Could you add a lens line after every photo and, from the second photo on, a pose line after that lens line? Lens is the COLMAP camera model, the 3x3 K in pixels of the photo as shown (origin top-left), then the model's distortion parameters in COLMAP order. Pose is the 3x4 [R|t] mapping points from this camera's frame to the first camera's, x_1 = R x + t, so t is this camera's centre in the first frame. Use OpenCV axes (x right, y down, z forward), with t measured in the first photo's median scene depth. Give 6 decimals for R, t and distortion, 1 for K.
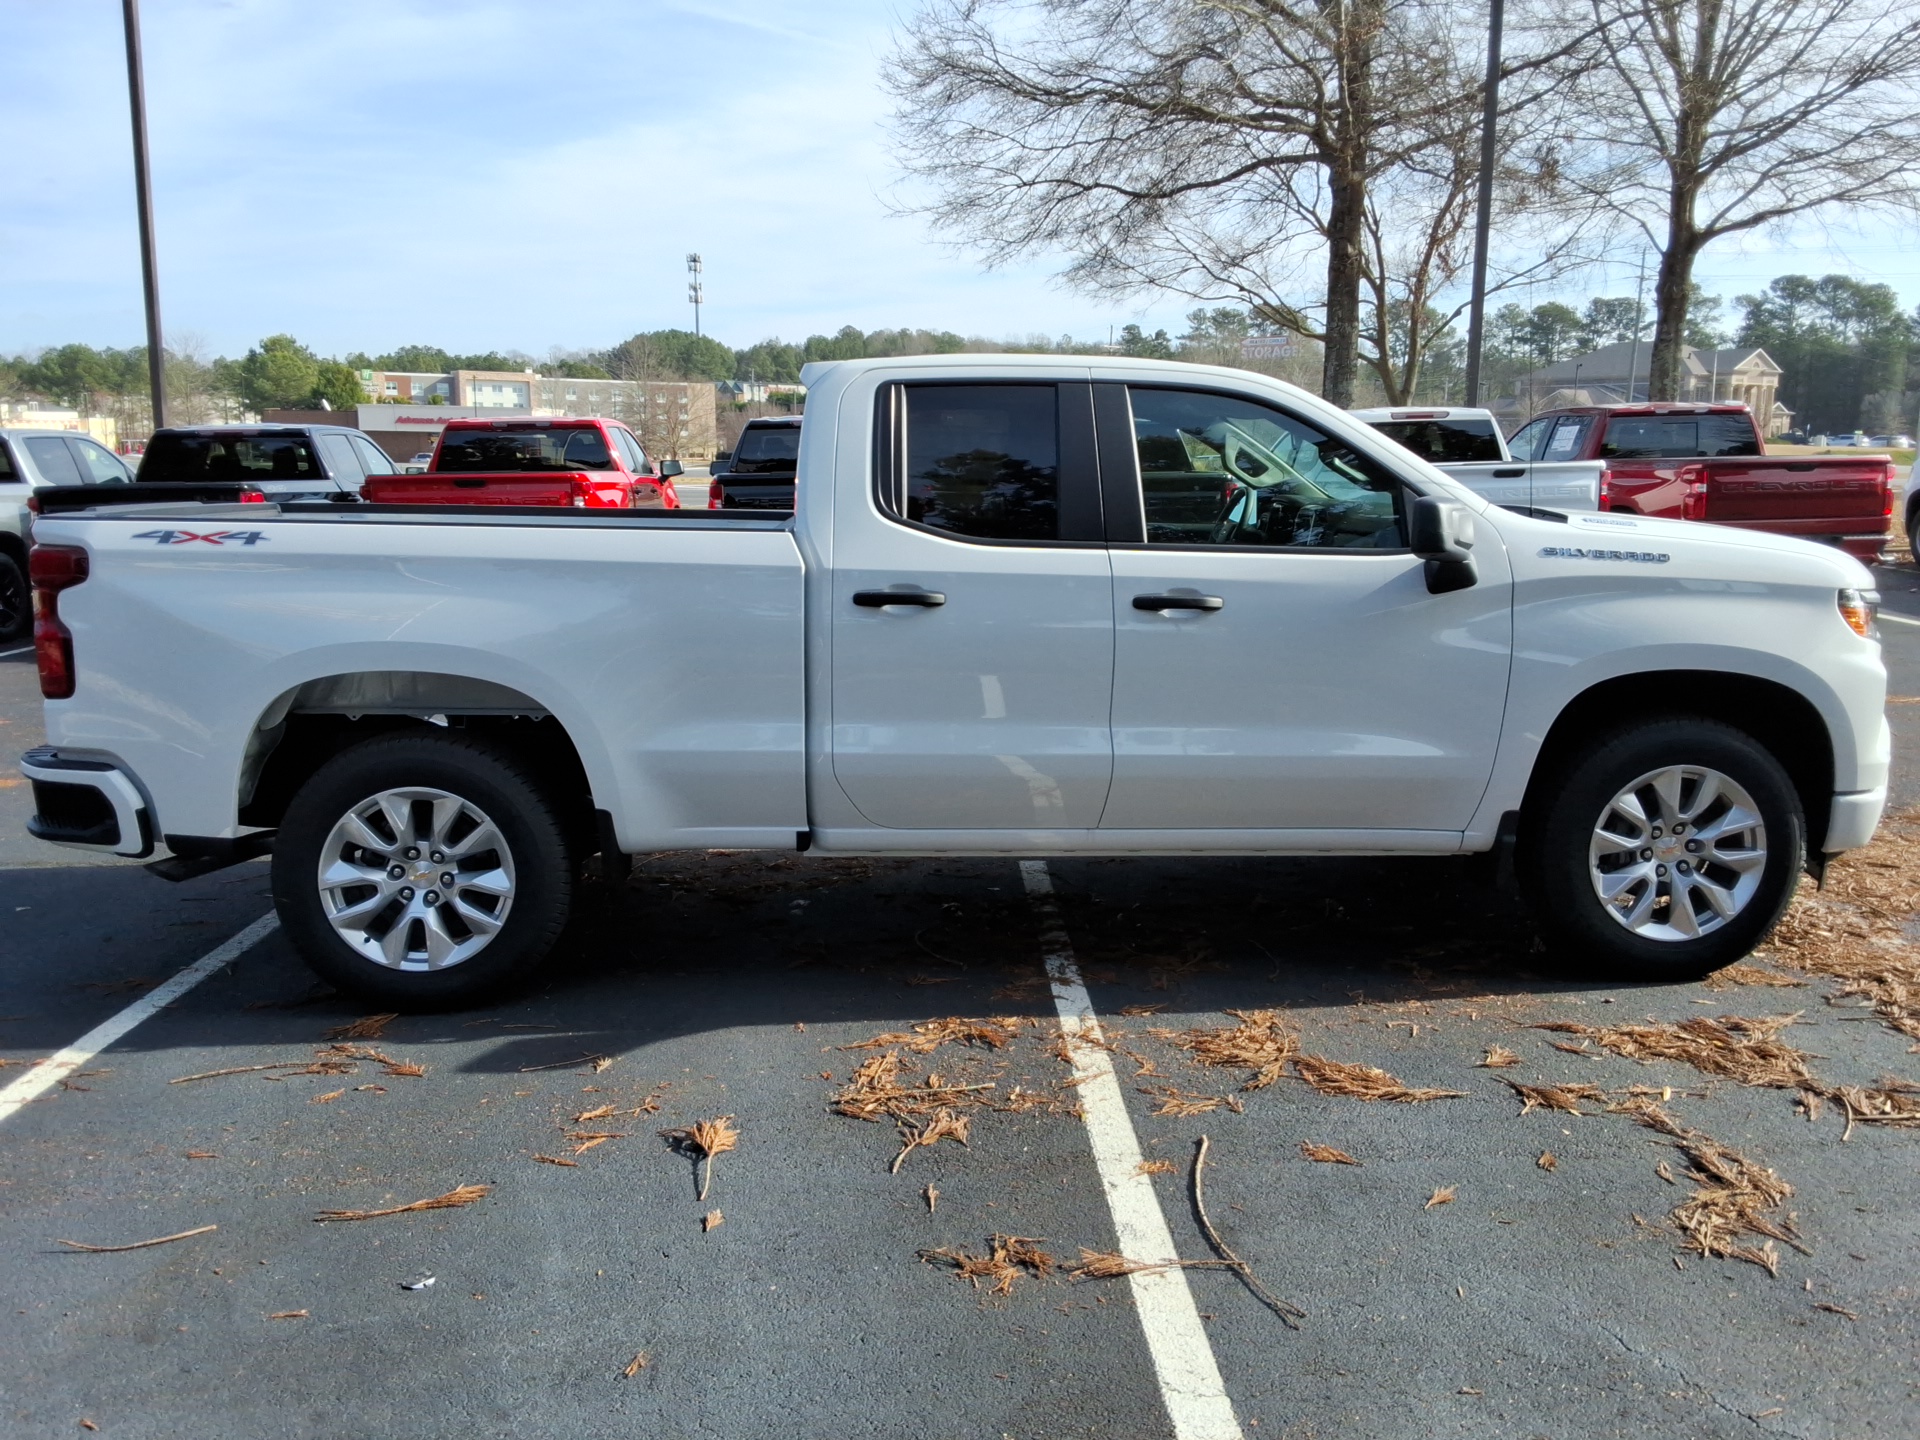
lens RADIAL K [[1491.8, 0, 960.0], [0, 1491.8, 720.0], [0, 0, 1]] dist [0.099942, -0.133565]
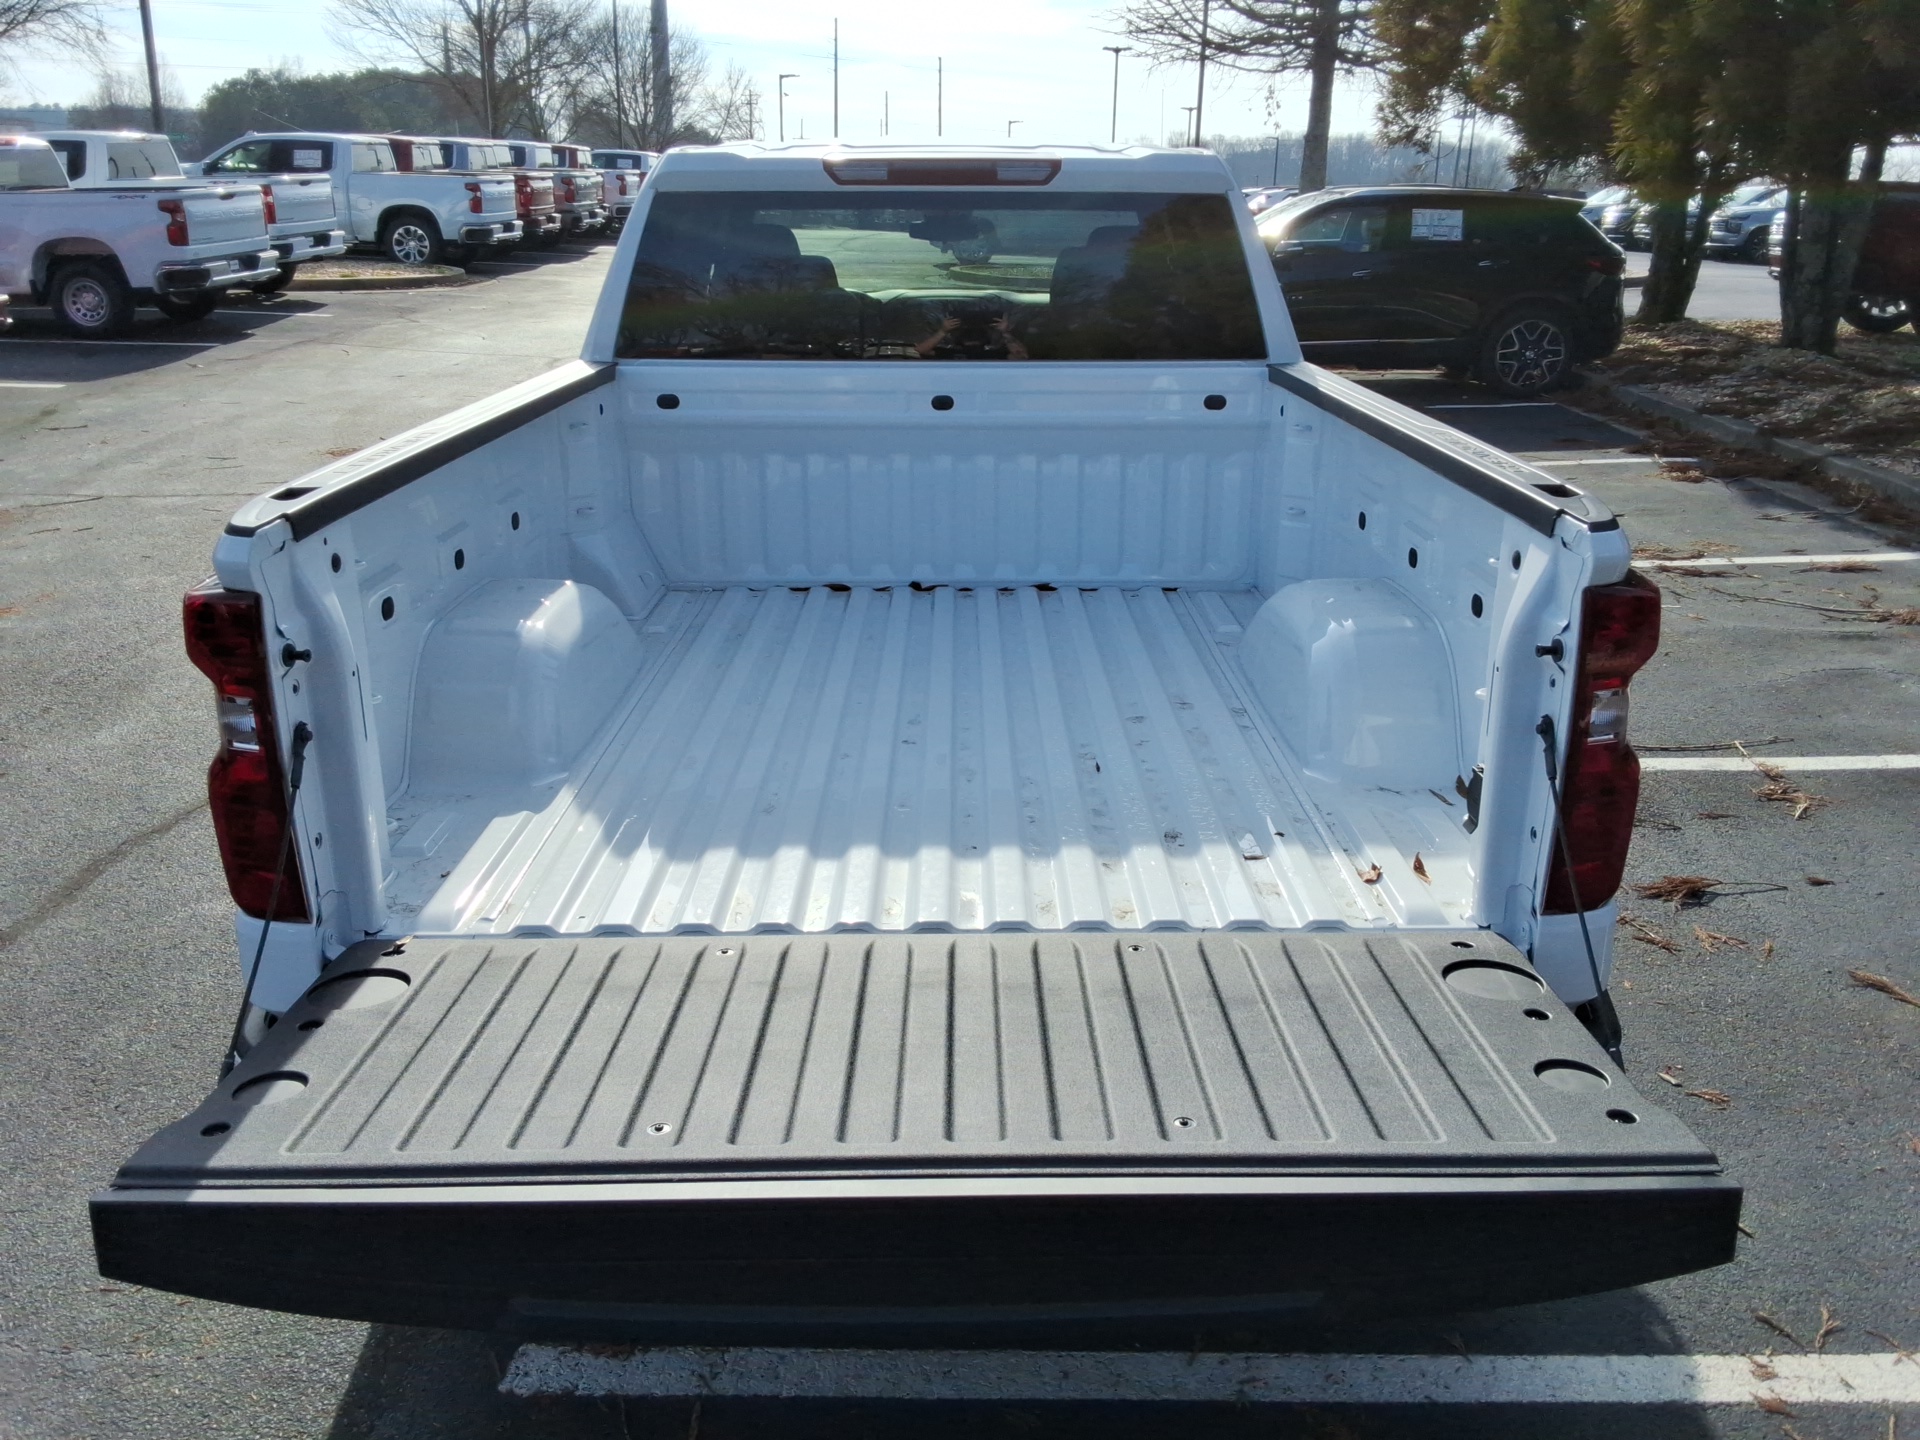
lens RADIAL K [[1523.7, 0, 970.0], [0, 1523.7, 715.6], [0, 0, 1]] dist [0.101503, -0.156459]
pose [[0.055057, -0.323724, 0.944548, -1.019121], [0.164771, 0.935959, 0.311176, -0.243856], [-0.984794, 0.138502, 0.104872, 1.115413]]
